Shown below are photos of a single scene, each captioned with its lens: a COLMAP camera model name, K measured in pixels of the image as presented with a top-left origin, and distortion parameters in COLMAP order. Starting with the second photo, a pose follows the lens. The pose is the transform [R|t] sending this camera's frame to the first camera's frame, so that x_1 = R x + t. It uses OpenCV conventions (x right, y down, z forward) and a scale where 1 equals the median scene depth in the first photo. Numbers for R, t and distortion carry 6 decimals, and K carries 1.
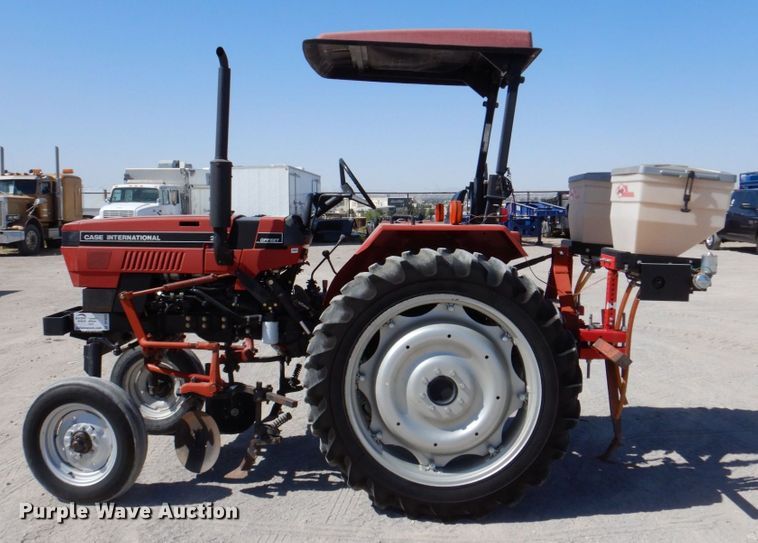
lens RADIAL K [[540.0, 0, 379.0], [0, 540.0, 271.5], [0, 0, 1]] dist [-0.004869, -0.002209]
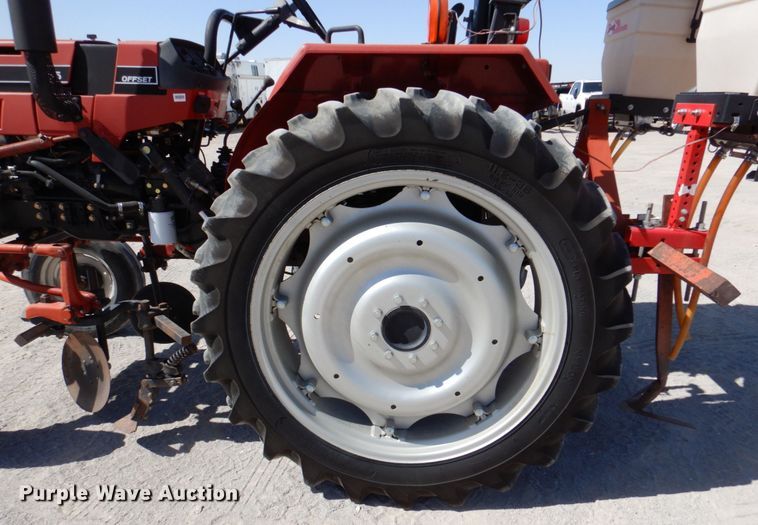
lens RADIAL K [[472.9, 0, 383.5], [0, 472.9, 278.1], [0, 0, 1]] dist [-0.038616, -0.000135]
pose [[0.999883, 0.014192, -0.005640, 0.090422], [-0.012321, 0.967862, 0.251179, 0.026731], [0.009023, -0.251081, 0.967924, 0.471582]]
